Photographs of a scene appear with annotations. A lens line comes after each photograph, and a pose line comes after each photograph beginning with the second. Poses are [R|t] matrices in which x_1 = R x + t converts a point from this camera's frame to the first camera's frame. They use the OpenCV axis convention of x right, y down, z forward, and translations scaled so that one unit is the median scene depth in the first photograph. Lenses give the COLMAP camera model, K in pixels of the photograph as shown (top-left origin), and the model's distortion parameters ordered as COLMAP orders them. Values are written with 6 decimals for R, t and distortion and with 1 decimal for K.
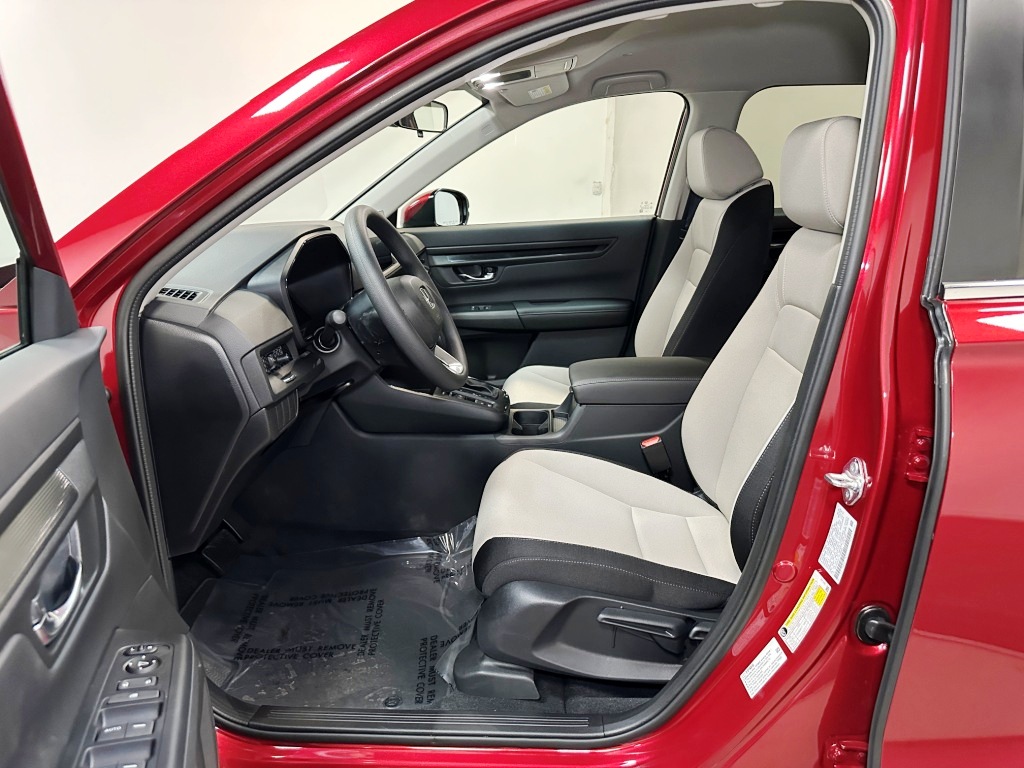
lens RADIAL K [[718.2, 0, 512.0], [0, 718.2, 384.0], [0, 0, 1]] dist [0.108490, -0.172414]
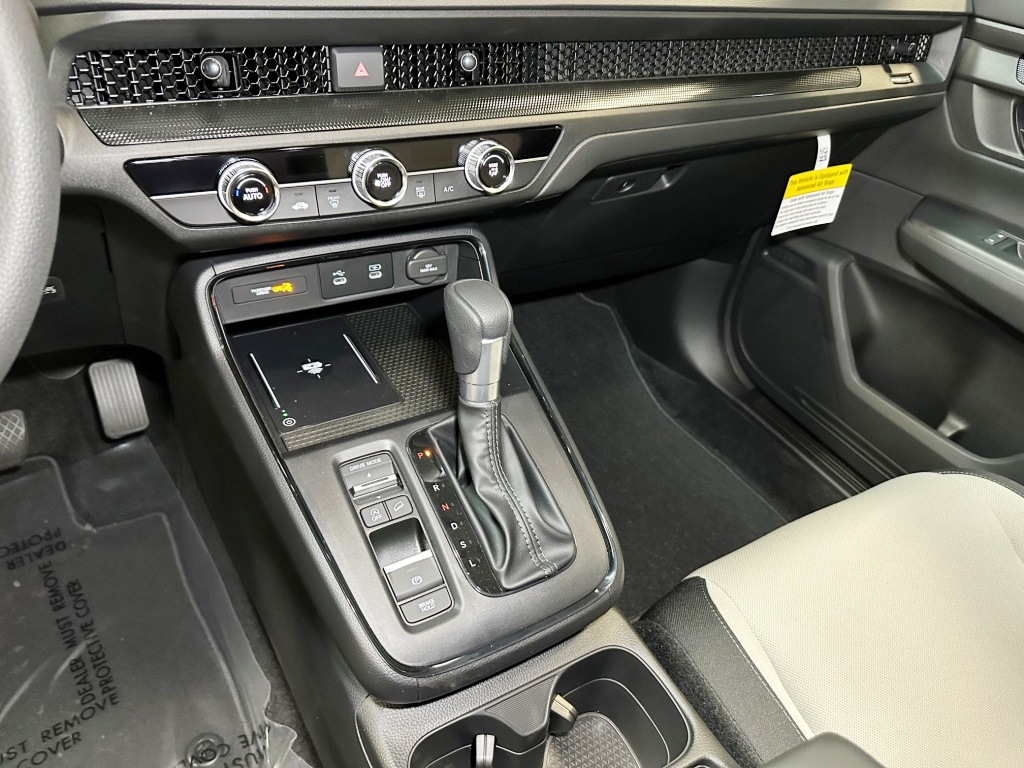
lens RADIAL K [[737.9, 0, 512.0], [0, 737.9, 384.0], [0, 0, 1]] dist [-0.001344, 0.000387]
pose [[0.531847, 0.585920, -0.611422, 0.081007], [-0.359881, 0.809943, 0.463117, -0.133444], [0.766567, -0.026269, 0.641627, 0.615540]]
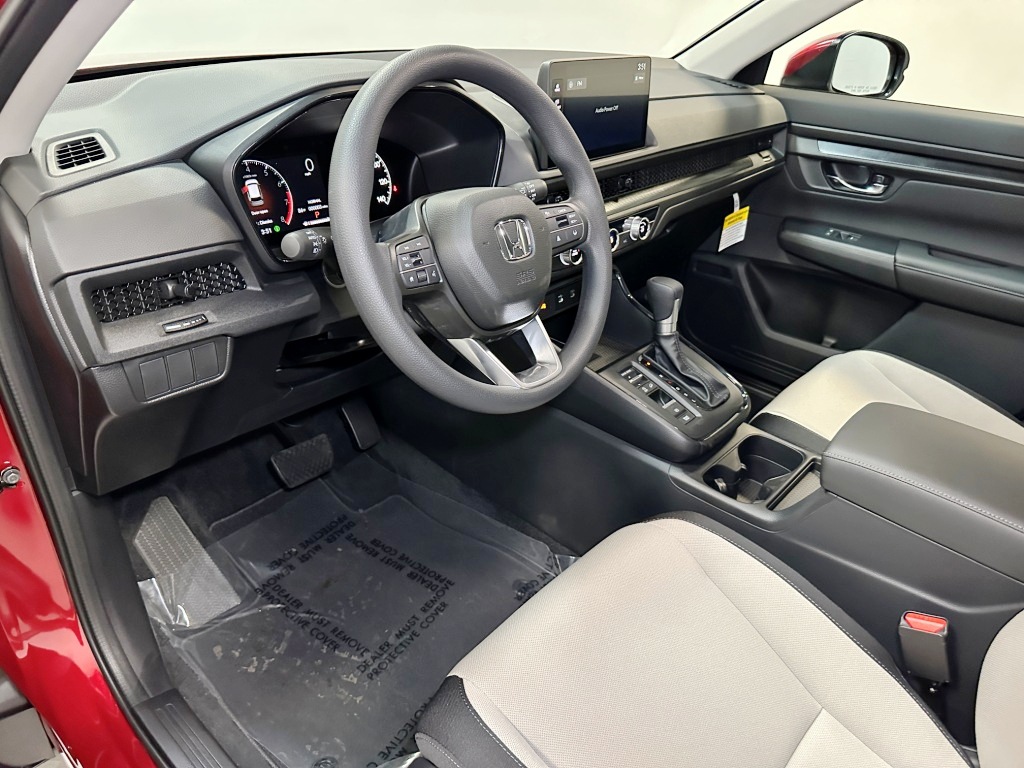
lens RADIAL K [[718.2, 0, 512.0], [0, 718.2, 384.0], [0, 0, 1]] dist [0.108490, -0.172414]
pose [[0.770460, 0.378059, -0.513285, 0.116146], [-0.258694, 0.921311, 0.290280, -0.099739], [0.582639, -0.090865, 0.807636, 0.304963]]
